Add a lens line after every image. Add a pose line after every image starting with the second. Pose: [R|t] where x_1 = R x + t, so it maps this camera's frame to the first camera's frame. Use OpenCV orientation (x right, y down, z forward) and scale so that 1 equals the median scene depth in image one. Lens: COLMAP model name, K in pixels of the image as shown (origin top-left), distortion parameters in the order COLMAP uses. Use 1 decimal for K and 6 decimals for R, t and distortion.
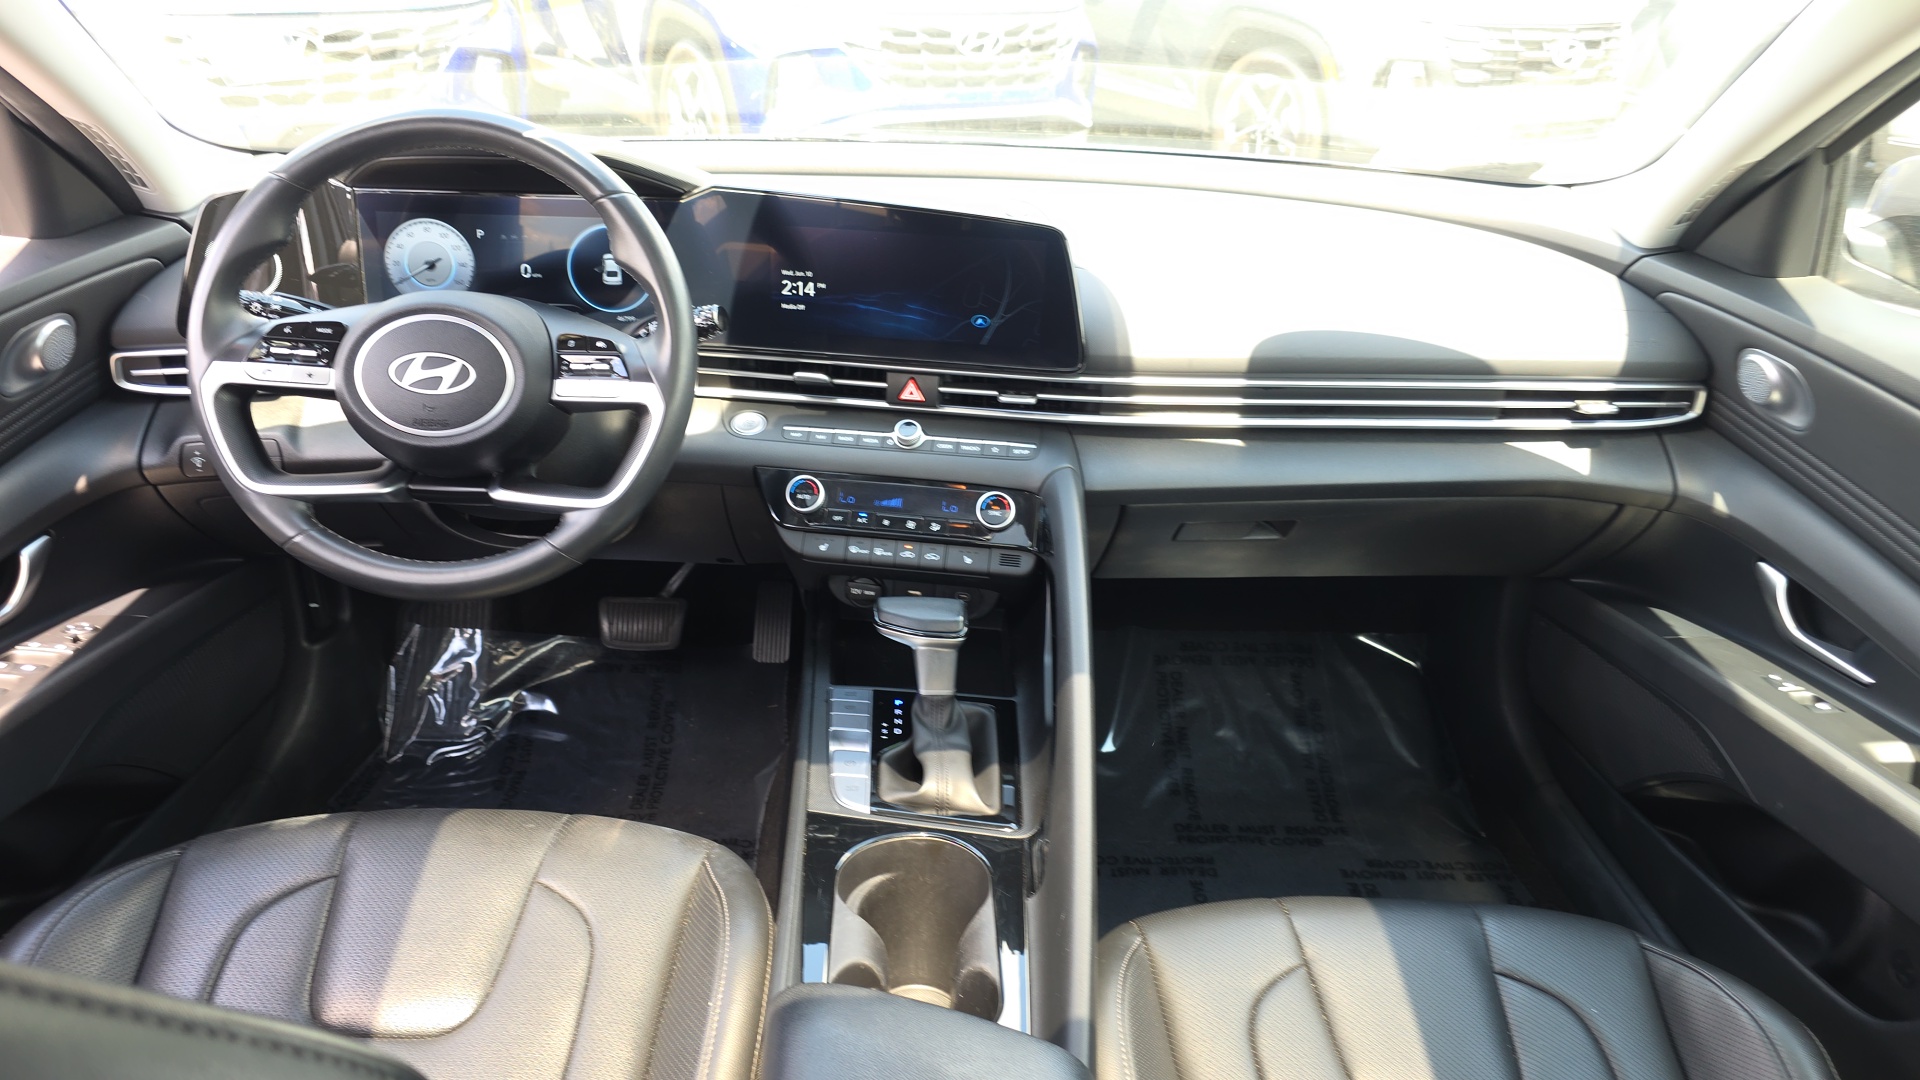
lens RADIAL K [[1297.2, 0, 953.3], [0, 1297.2, 514.0], [0, 0, 1]] dist [0.065586, -0.068084]
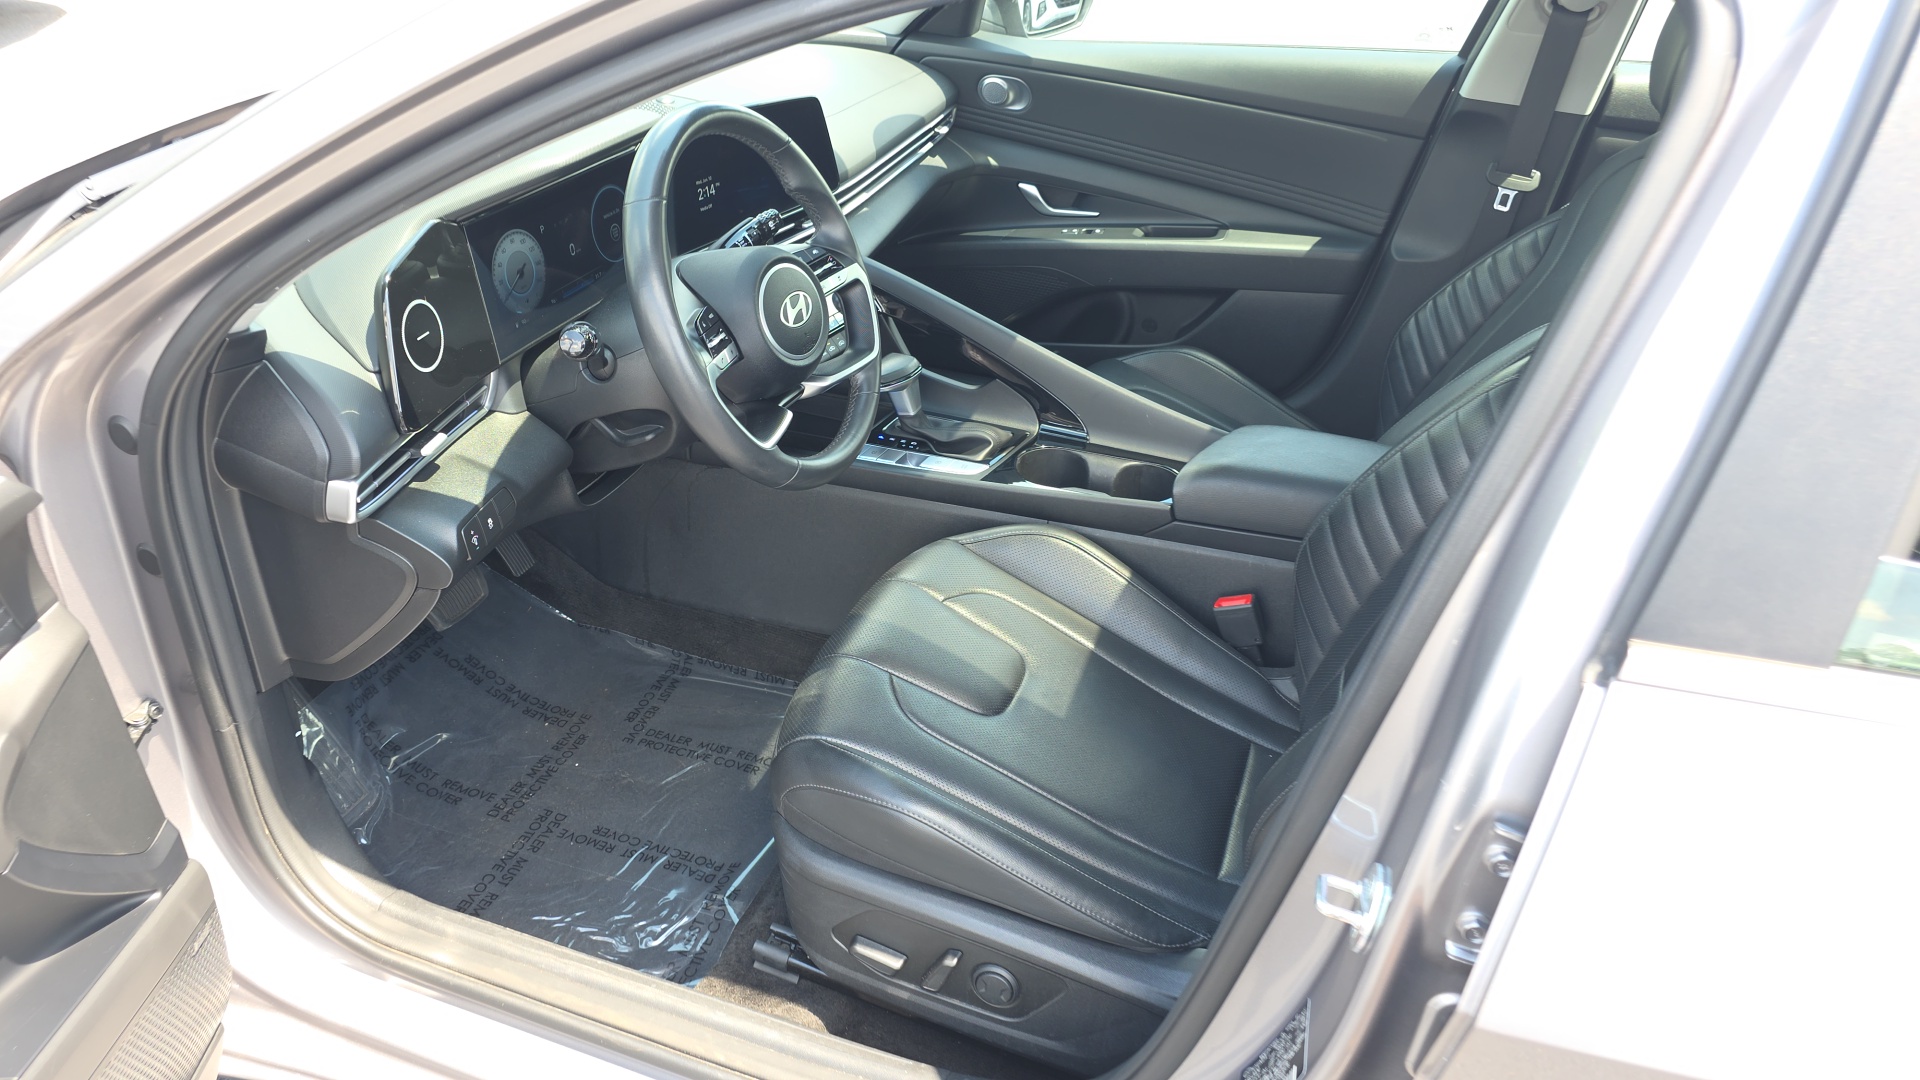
lens RADIAL K [[1269.0, 0, 937.5], [0, 1269.0, 556.8], [0, 0, 1]] dist [0.042386, -0.035162]
pose [[0.372638, -0.513811, 0.772748, -1.189558], [0.348509, 0.849254, 0.396621, -0.287909], [-0.860048, 0.121514, 0.495532, 0.231518]]
